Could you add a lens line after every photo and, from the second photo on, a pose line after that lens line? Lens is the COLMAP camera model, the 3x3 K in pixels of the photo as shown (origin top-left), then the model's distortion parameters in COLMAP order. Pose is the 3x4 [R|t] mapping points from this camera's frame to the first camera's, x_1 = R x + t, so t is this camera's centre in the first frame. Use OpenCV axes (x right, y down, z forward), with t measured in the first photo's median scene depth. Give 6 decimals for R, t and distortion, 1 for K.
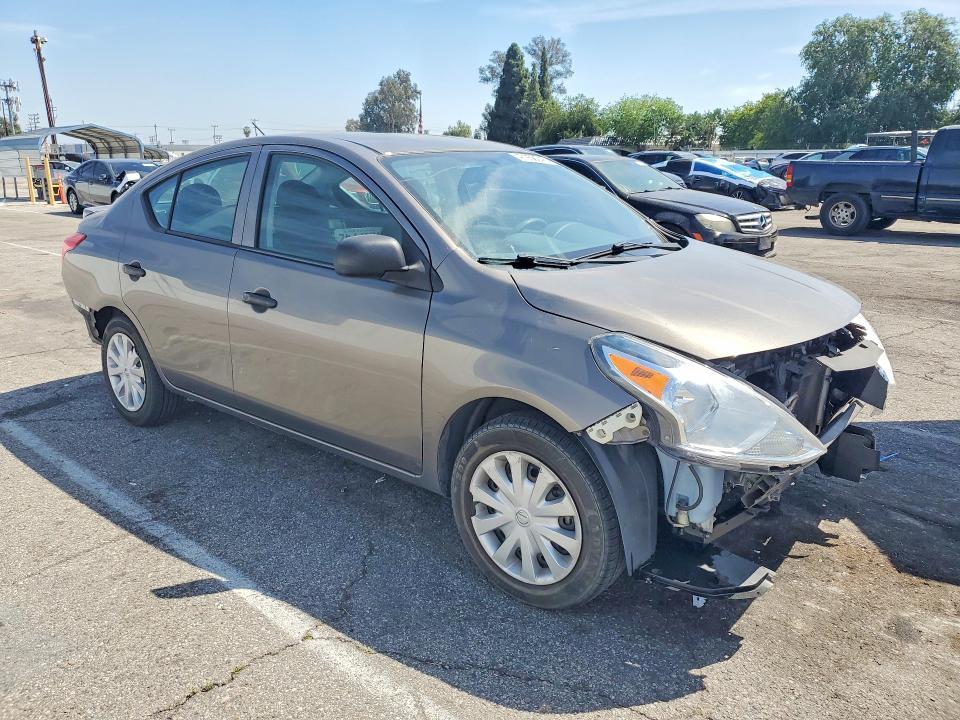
lens RADIAL K [[747.4, 0, 480.0], [0, 747.4, 360.0], [0, 0, 1]] dist [0.007555, 0.007246]
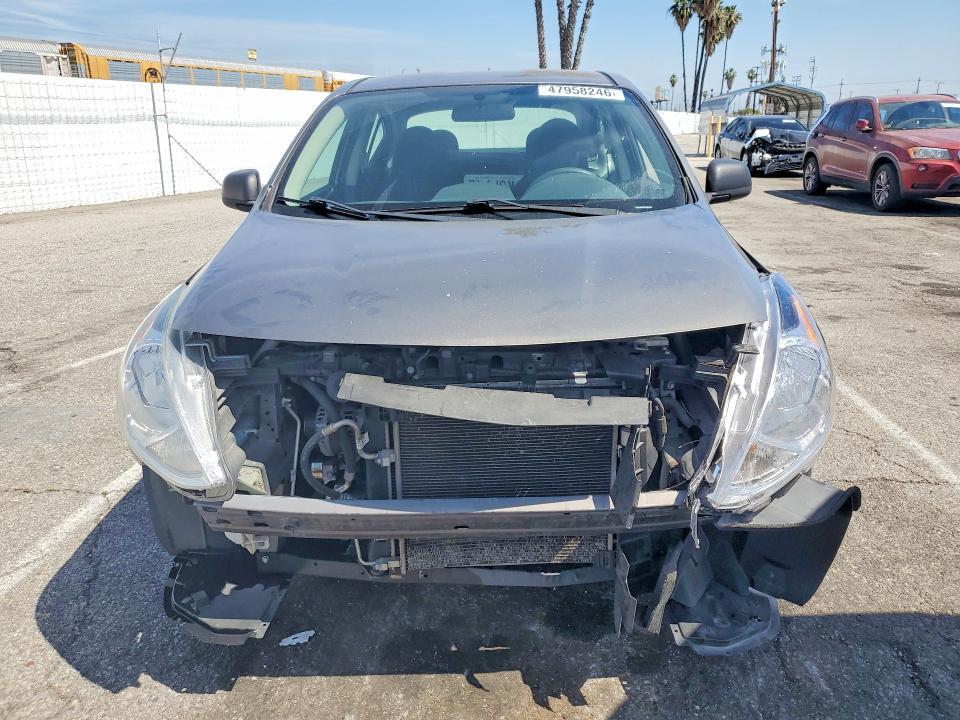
lens RADIAL K [[747.4, 0, 480.0], [0, 747.4, 360.0], [0, 0, 1]] dist [0.007555, 0.007246]
pose [[0.618663, 0.228347, -0.751741, 0.854121], [-0.190346, 0.971889, 0.138569, -0.108560], [0.762250, 0.057363, 0.644736, 0.552129]]
